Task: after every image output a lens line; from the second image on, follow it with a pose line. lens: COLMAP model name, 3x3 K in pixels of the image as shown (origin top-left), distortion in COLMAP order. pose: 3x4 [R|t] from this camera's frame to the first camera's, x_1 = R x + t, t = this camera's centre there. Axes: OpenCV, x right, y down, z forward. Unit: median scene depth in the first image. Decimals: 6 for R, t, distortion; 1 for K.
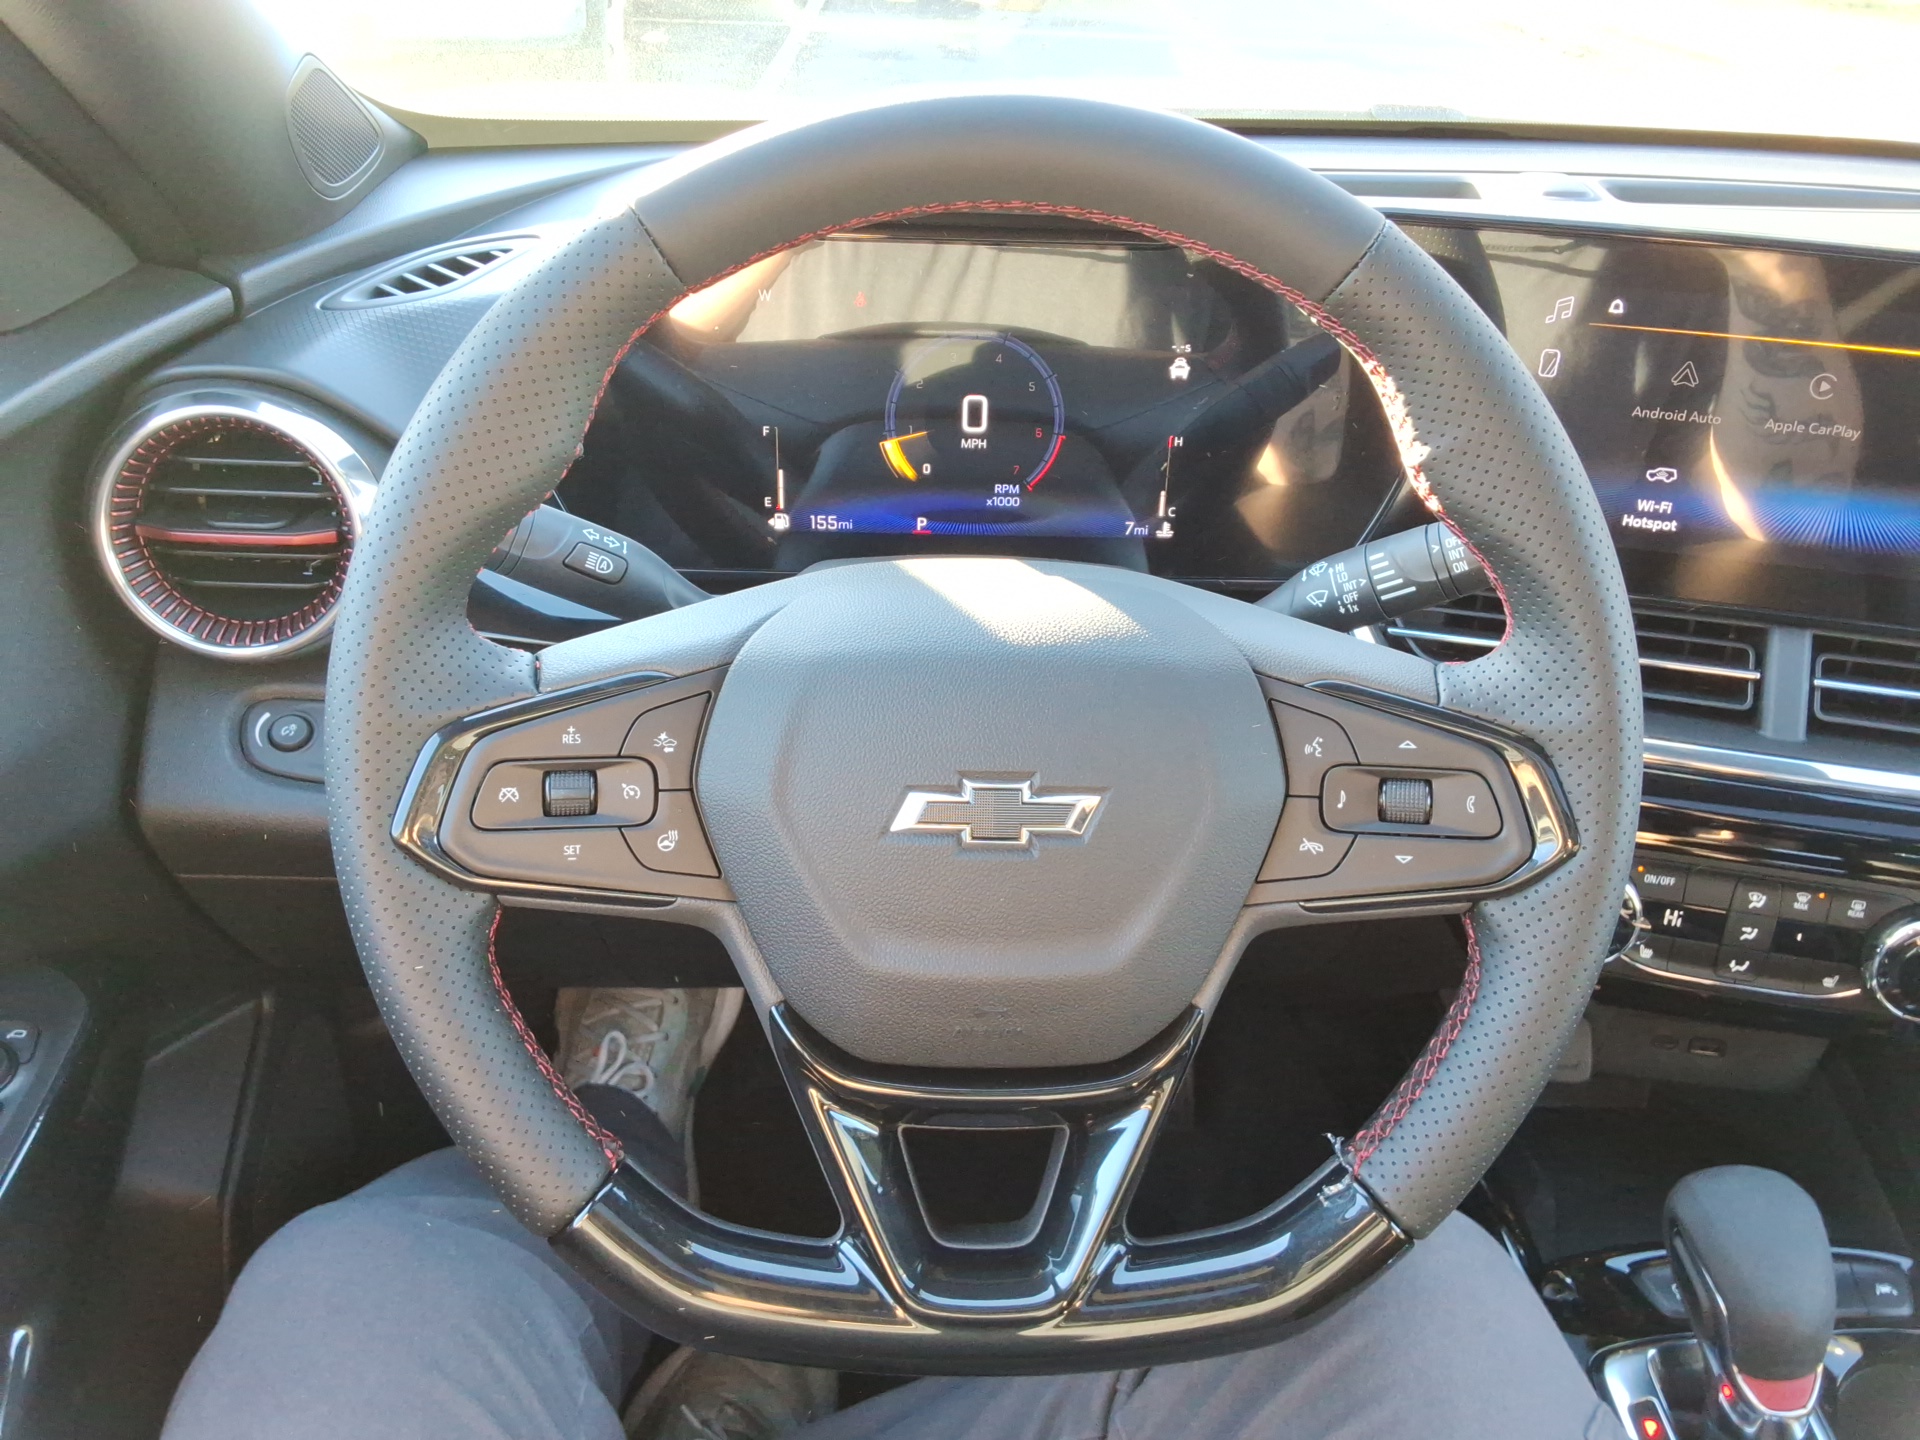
lens RADIAL K [[1534.8, 0, 978.4], [0, 1534.8, 727.6], [0, 0, 1]] dist [0.089313, -0.022854]
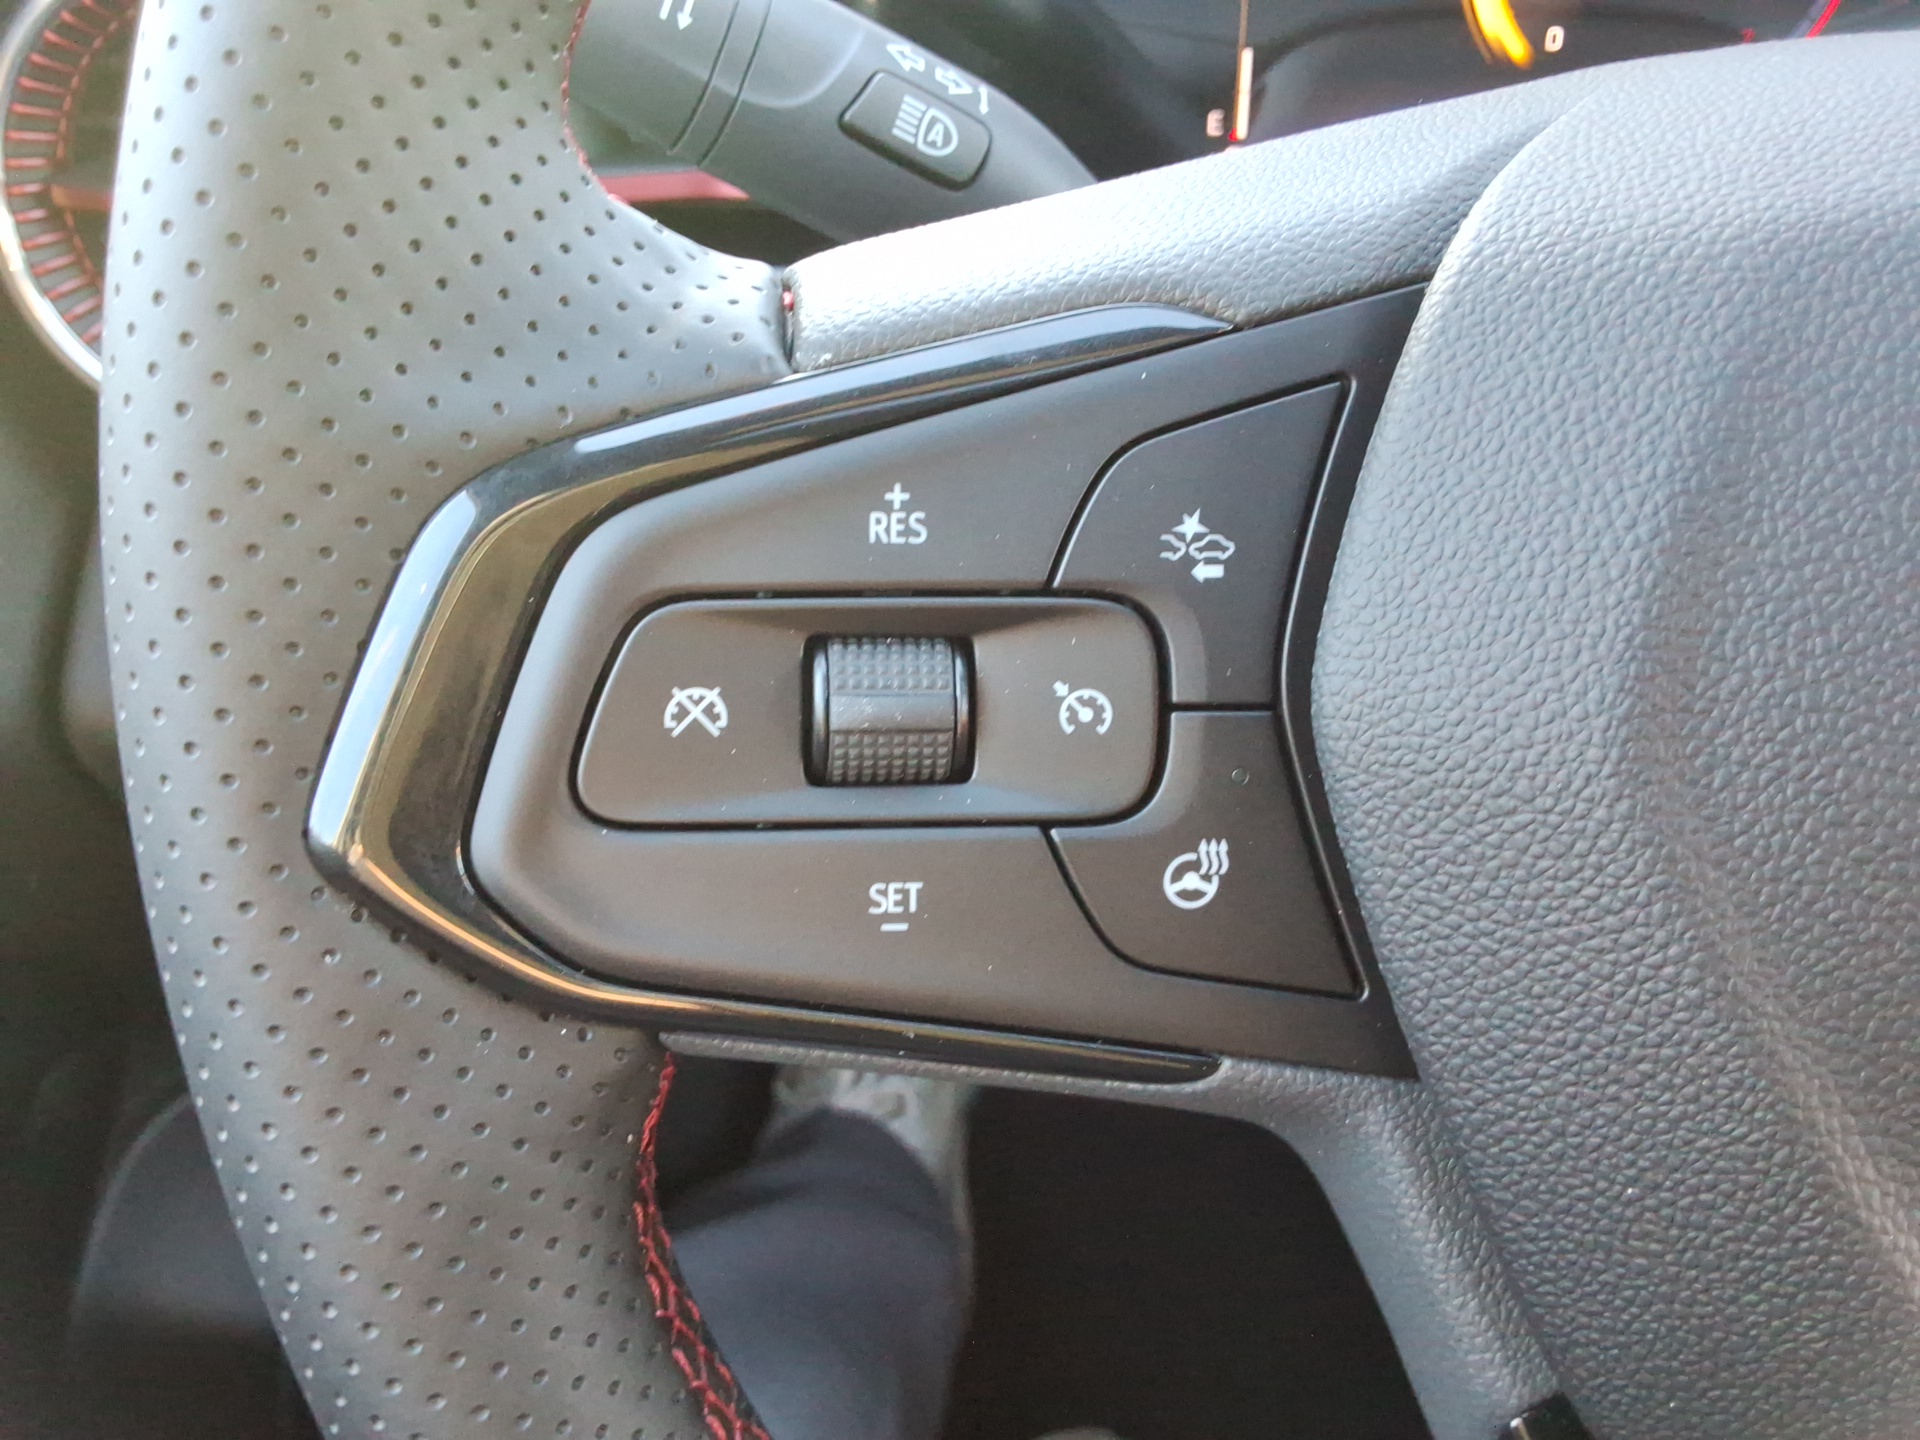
lens RADIAL K [[1529.7, 0, 949.2], [0, 1529.7, 717.3], [0, 0, 1]] dist [0.096593, -0.143625]
pose [[0.988859, 0.023079, -0.147052, -0.145926], [-0.015347, 0.998450, 0.053501, 0.019449], [0.148059, -0.050648, 0.987681, 0.493330]]
